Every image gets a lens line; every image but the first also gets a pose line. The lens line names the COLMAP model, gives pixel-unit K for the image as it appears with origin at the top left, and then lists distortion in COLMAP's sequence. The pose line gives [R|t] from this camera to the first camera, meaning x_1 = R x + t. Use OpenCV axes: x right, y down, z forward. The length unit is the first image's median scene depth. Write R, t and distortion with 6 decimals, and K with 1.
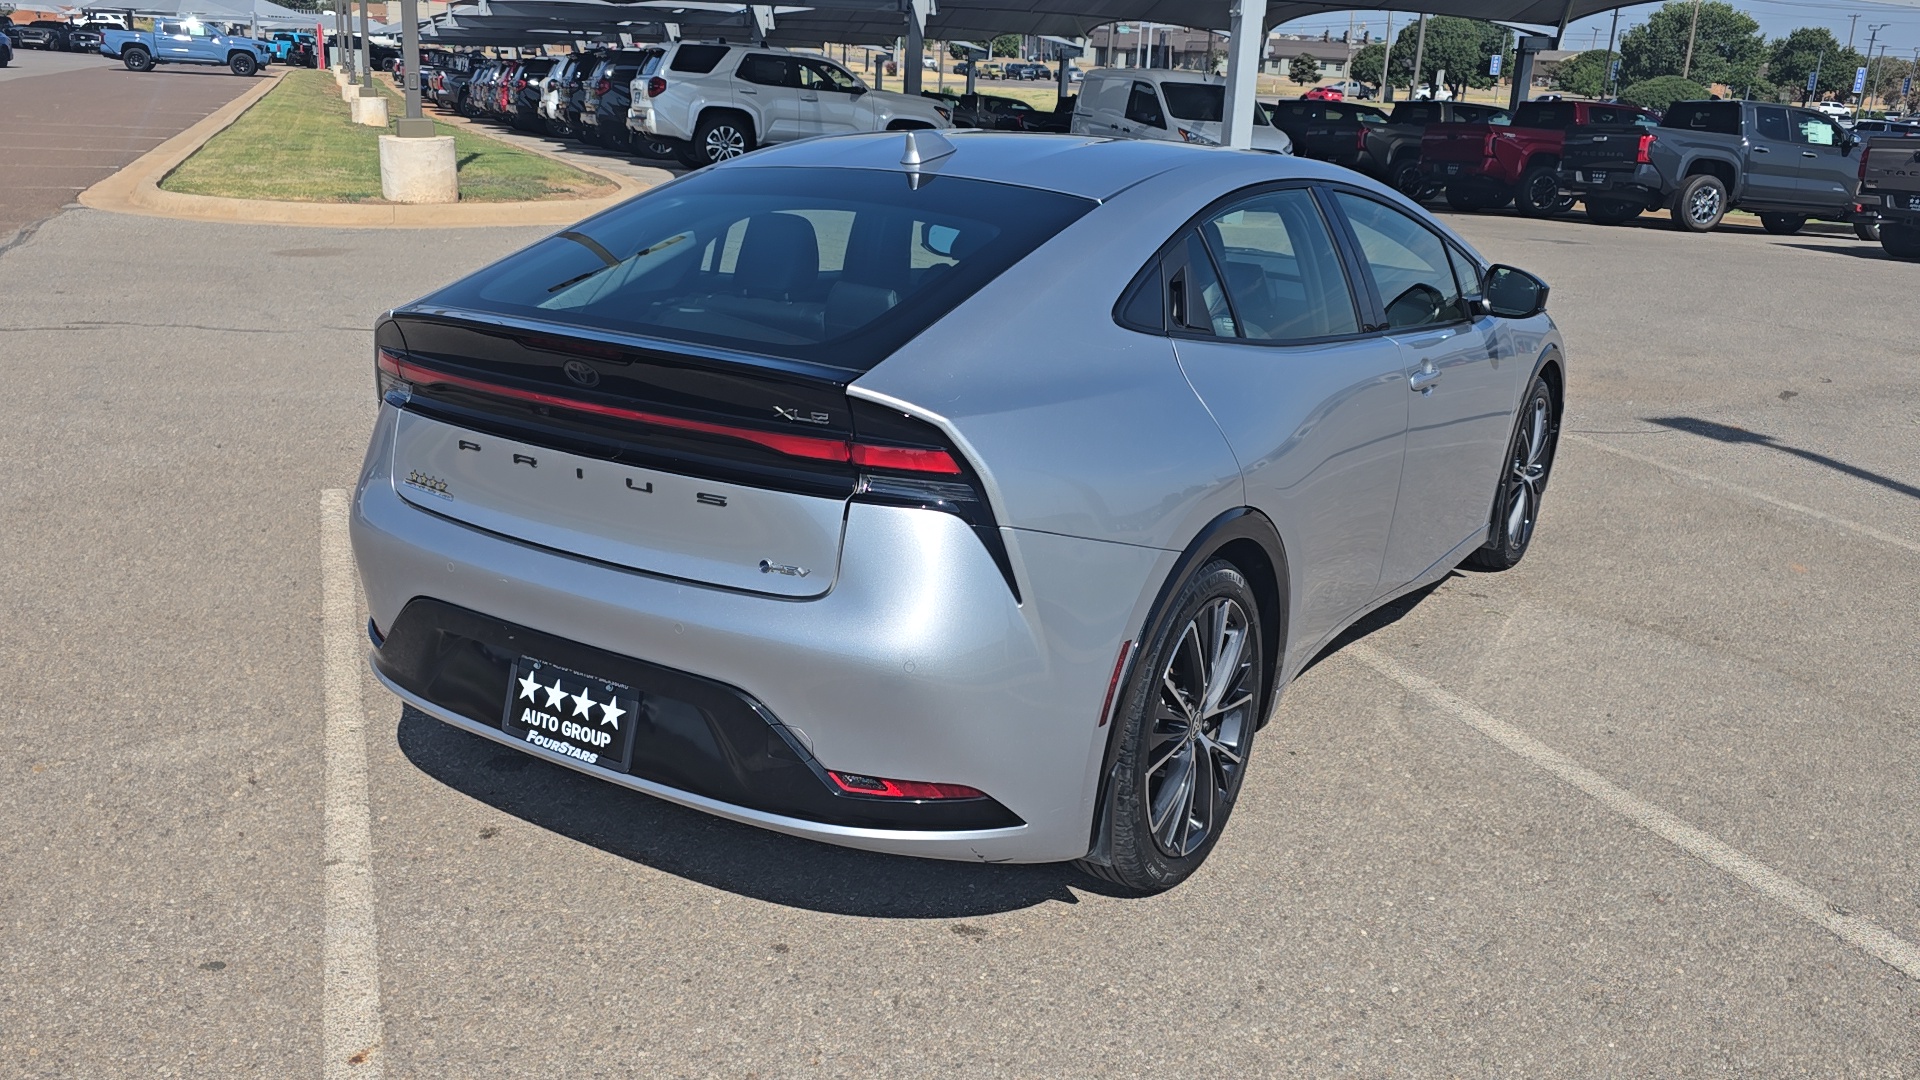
lens RADIAL K [[1578.3, 0, 951.2], [0, 1578.3, 538.5], [0, 0, 1]] dist [-0.010092, 0.017166]
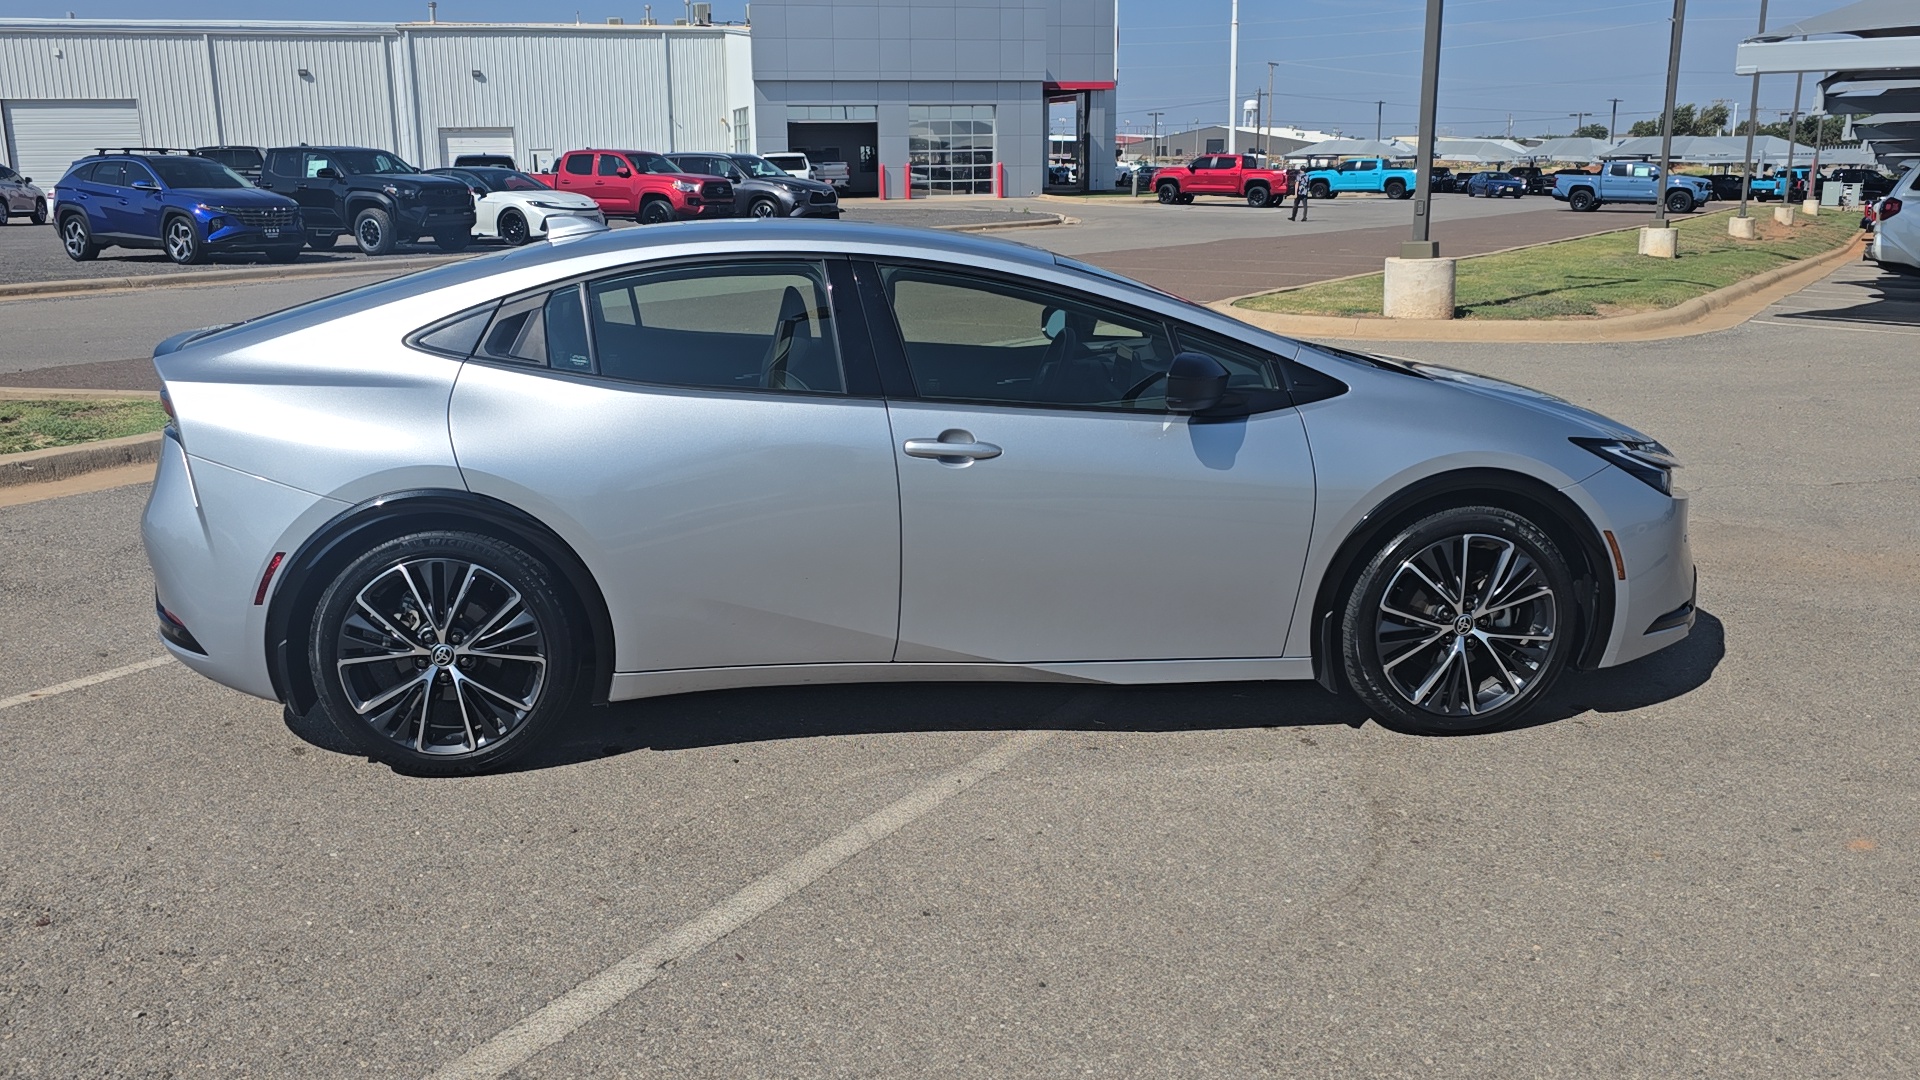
lens RADIAL K [[1578.3, 0, 951.2], [0, 1578.3, 538.5], [0, 0, 1]] dist [-0.010092, 0.017166]
pose [[0.631351, 0.132760, -0.764049, 1.459046], [-0.196430, 0.980485, 0.008053, -0.071486], [0.750207, 0.144998, 0.645108, 0.483829]]
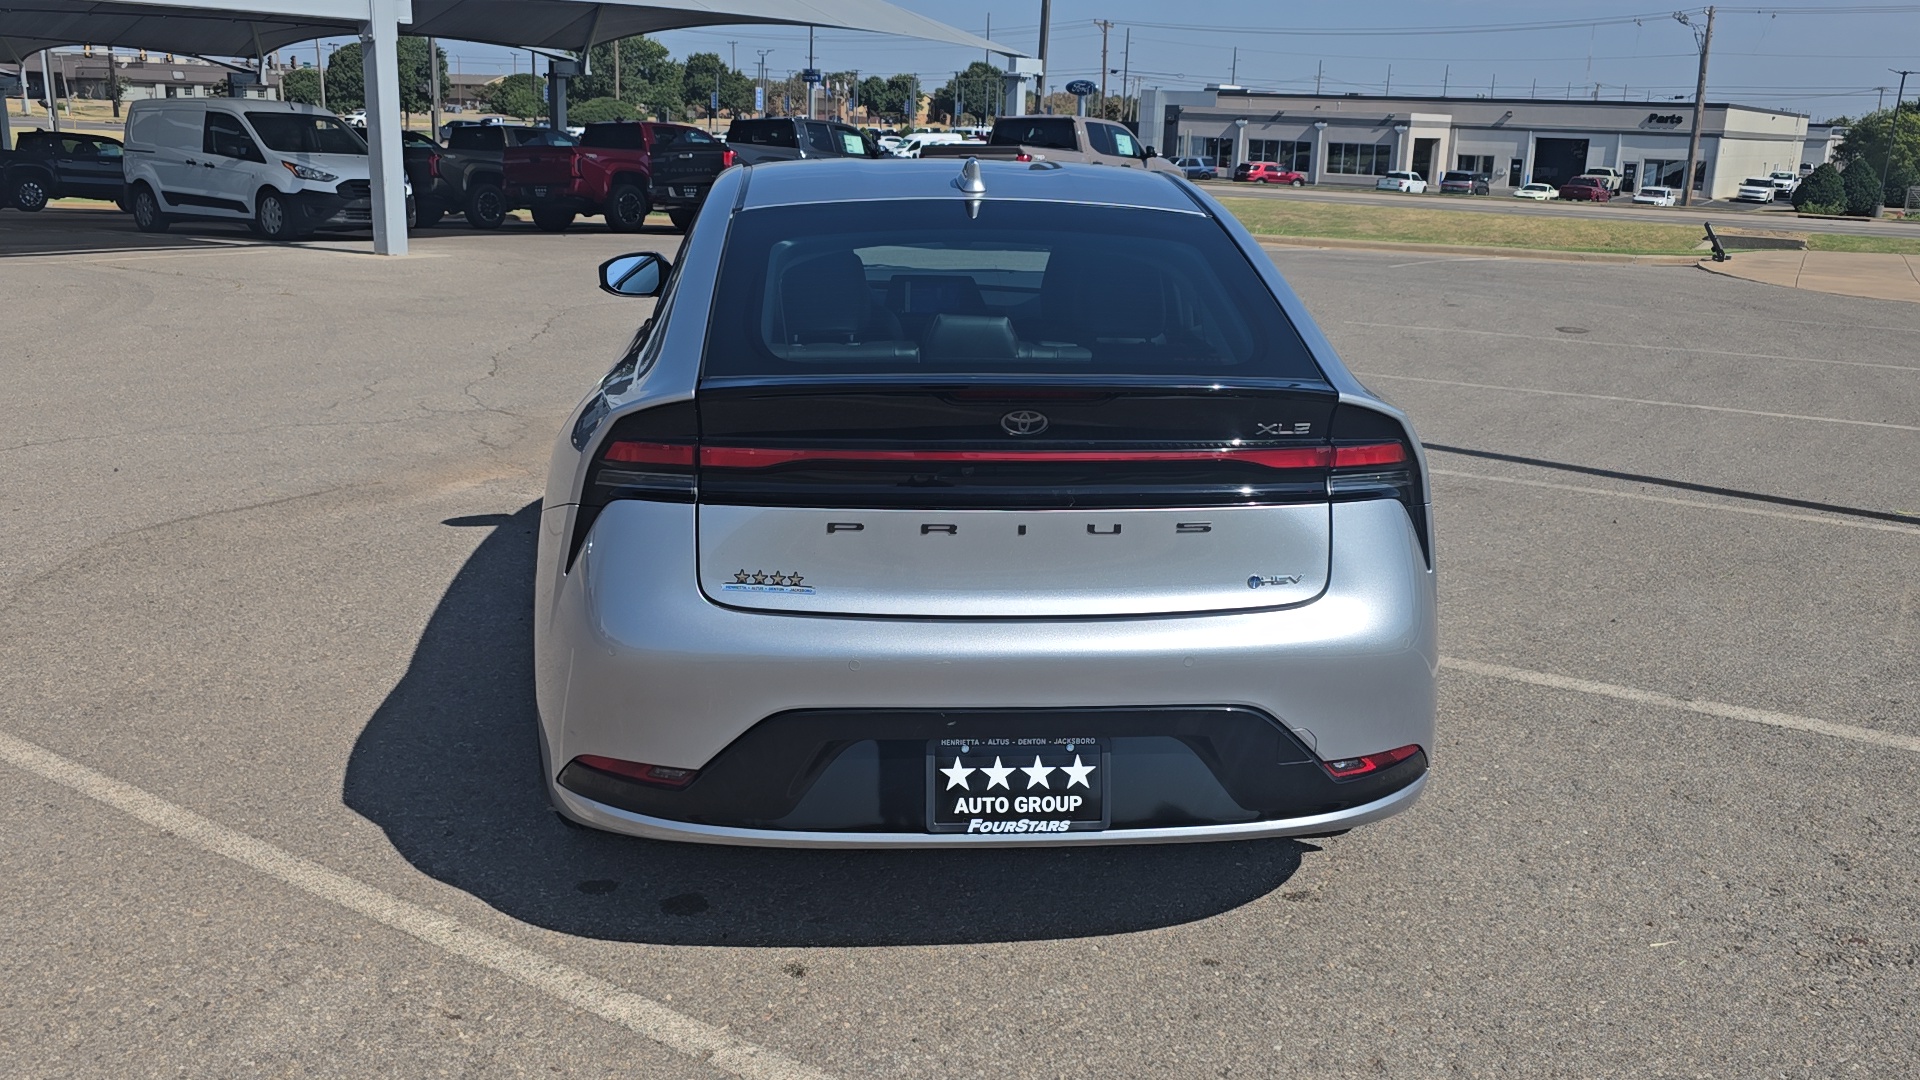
lens RADIAL K [[1578.3, 0, 951.2], [0, 1578.3, 538.5], [0, 0, 1]] dist [-0.010092, 0.017166]
pose [[0.808163, -0.172283, 0.563197, -0.733654], [0.180374, 0.982710, 0.041785, -0.076199], [-0.560659, 0.067817, 0.825265, 0.230341]]
